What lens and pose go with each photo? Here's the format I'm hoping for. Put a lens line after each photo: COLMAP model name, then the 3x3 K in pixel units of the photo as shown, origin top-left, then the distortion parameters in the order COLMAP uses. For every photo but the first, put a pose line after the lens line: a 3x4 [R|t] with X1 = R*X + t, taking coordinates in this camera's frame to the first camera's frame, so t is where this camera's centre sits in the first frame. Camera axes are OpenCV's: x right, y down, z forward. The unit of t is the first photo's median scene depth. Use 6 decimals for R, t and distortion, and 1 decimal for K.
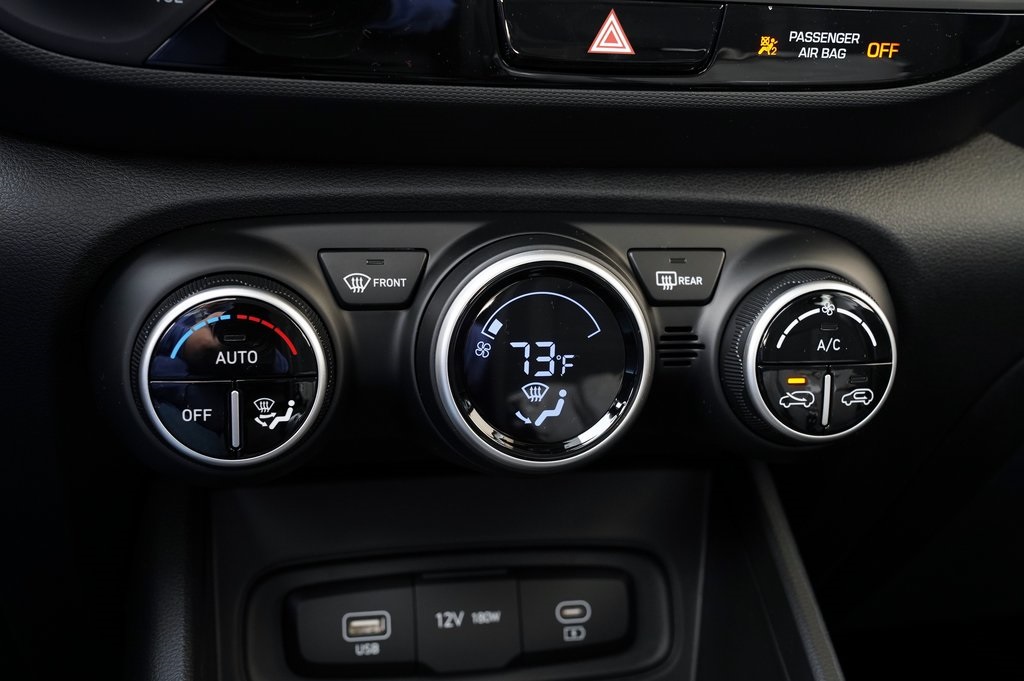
lens RADIAL K [[1185.5, 0, 512.0], [0, 1185.5, 340.5], [0, 0, 1]] dist [0.026189, 0.012141]
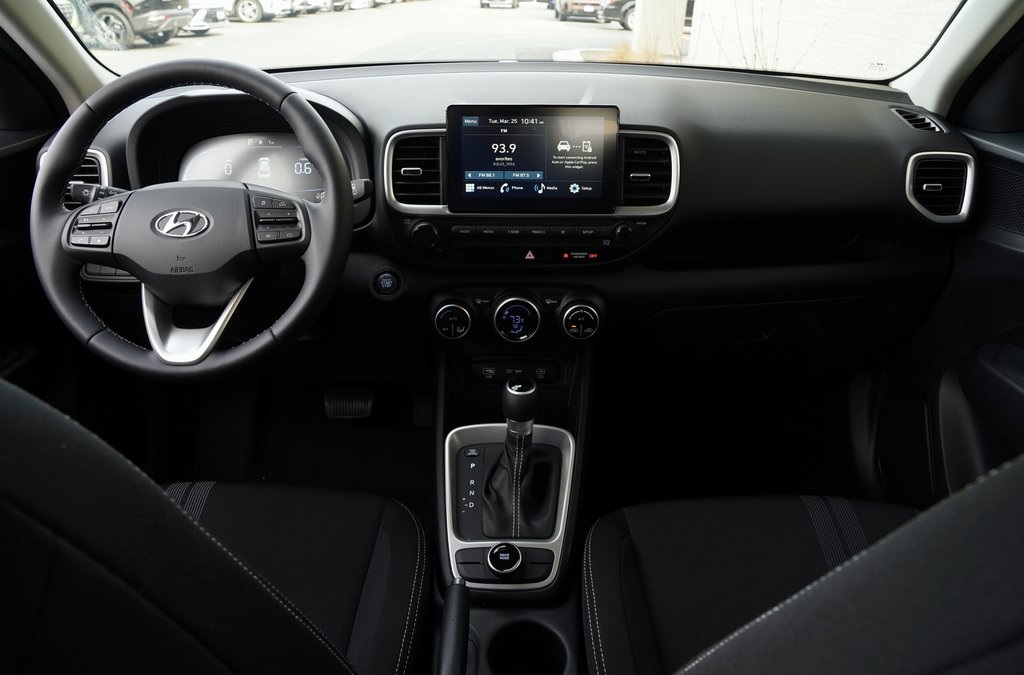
lens RADIAL K [[709.2, 0, 512.0], [0, 709.2, 337.5], [0, 0, 1]] dist [-0.128218, 0.094510]
pose [[0.975426, 0.064300, -0.210736, 0.597218], [-0.021590, 0.979760, 0.199010, -0.469245], [0.219267, -0.189569, 0.957071, -1.685866]]
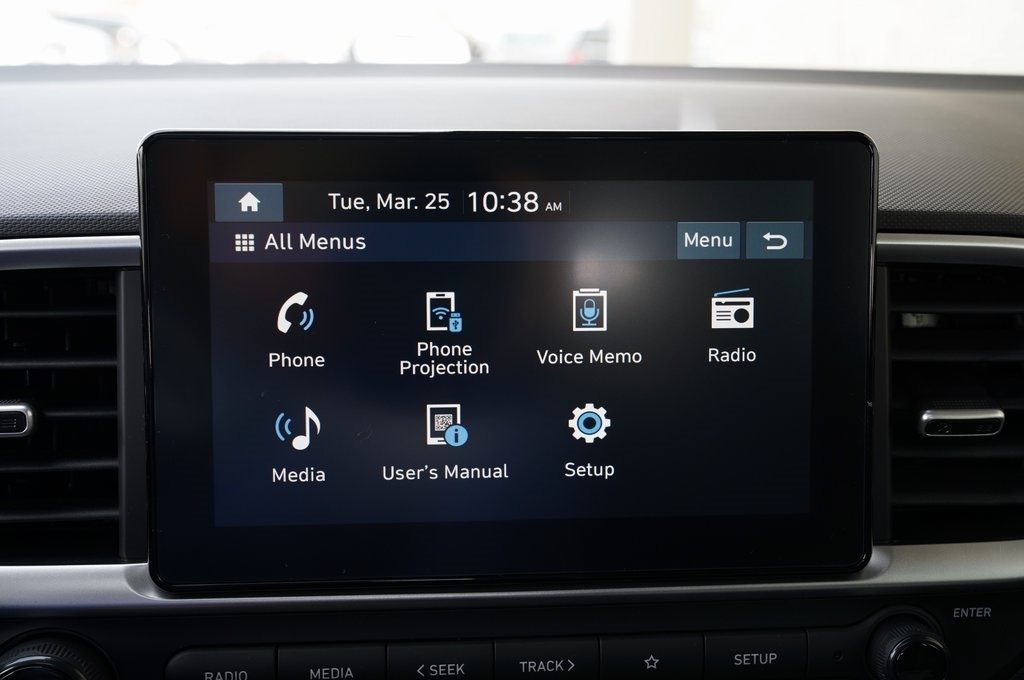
lens RADIAL K [[1185.5, 0, 512.0], [0, 1185.5, 340.0], [0, 0, 1]] dist [0.026189, 0.012141]
pose [[0.989434, 0.000220, -0.144985, 0.232008], [-0.005254, 0.999397, -0.034334, -0.579121], [0.144890, 0.034732, 0.988838, -0.105924]]
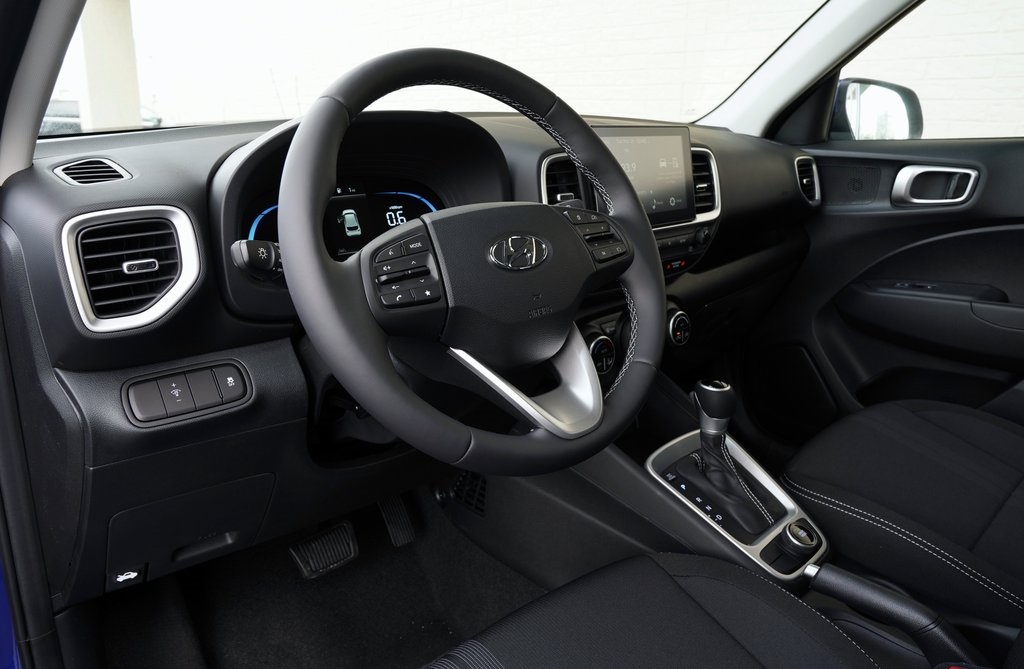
lens RADIAL K [[716.9, 0, 512.0], [0, 716.9, 334.5], [0, 0, 1]] dist [-0.121572, -0.000240]
pose [[0.858884, -0.188346, 0.476282, -1.735557], [0.170867, 0.982023, 0.080216, -0.312989], [-0.482828, 0.012485, 0.875626, -1.204527]]
